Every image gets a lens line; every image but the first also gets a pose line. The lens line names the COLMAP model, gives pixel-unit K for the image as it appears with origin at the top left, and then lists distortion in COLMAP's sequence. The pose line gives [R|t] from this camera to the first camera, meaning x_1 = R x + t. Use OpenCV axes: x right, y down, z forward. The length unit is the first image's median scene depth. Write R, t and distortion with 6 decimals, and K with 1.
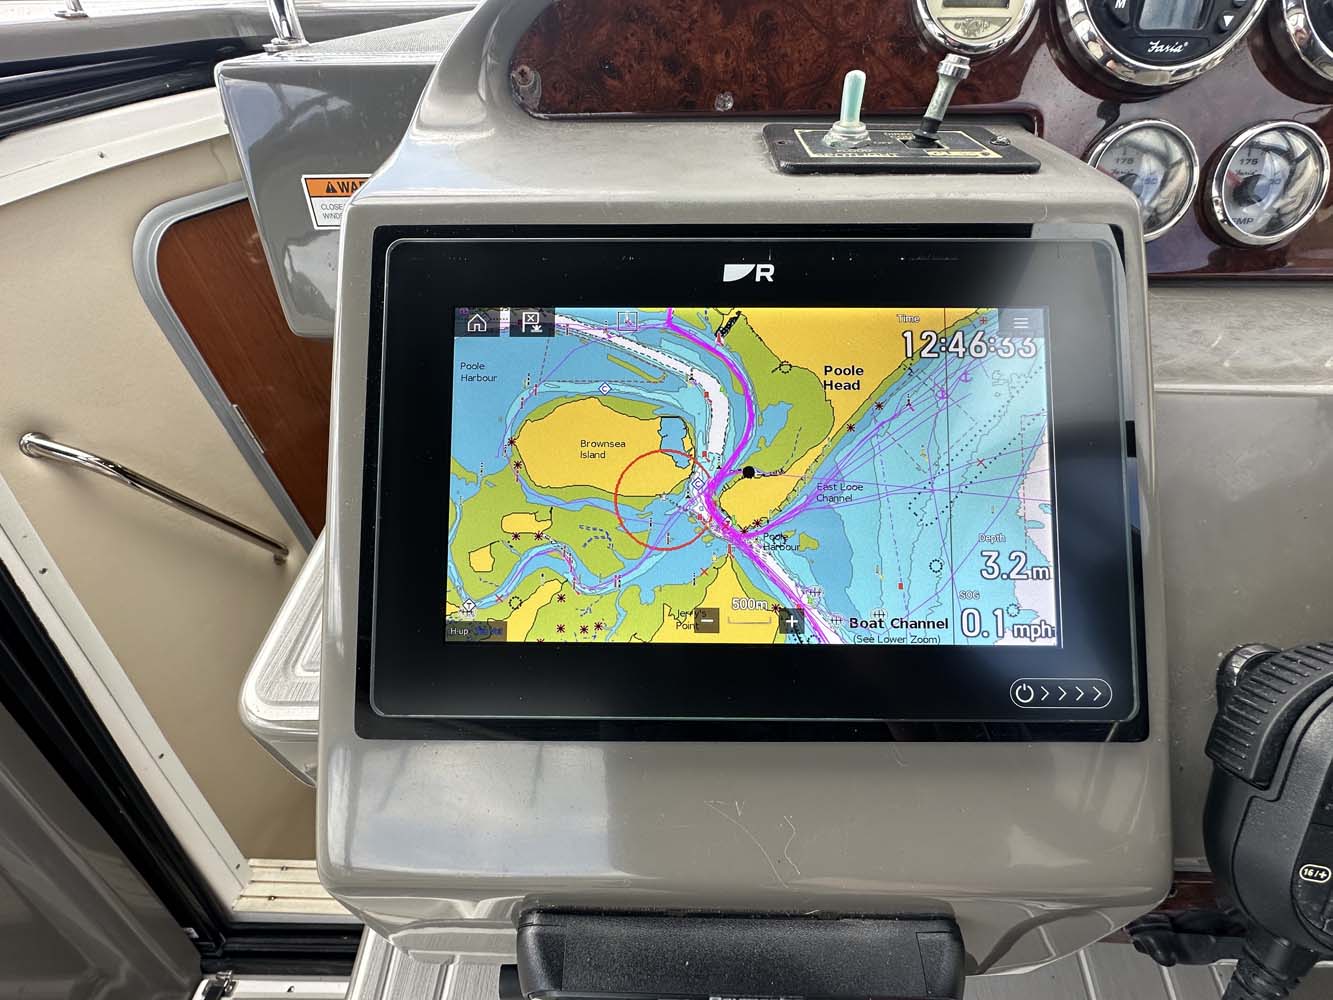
lens RADIAL K [[524.5, 0, 668.3], [0, 524.5, 499.8], [0, 0, 1]] dist [-0.005565, 0.000329]
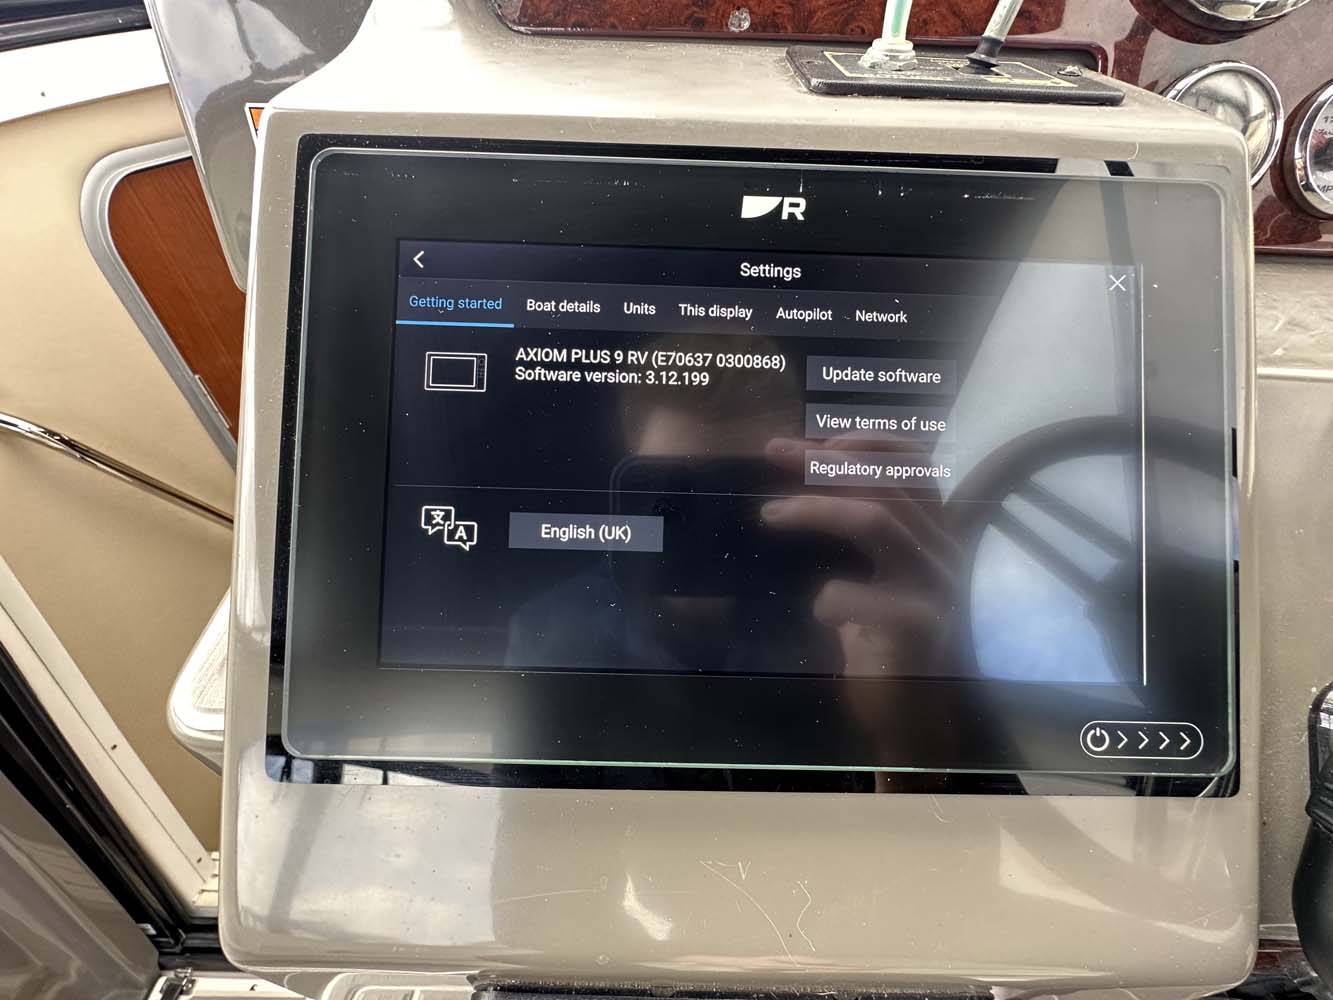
lens RADIAL K [[524.5, 0, 668.3], [0, 524.5, 499.8], [0, 0, 1]] dist [-0.005565, 0.000329]
pose [[0.999426, 0.023275, 0.024609, -0.010921], [-0.023841, 0.999452, 0.022967, -0.003764], [-0.024061, -0.023540, 0.999433, 0.143353]]
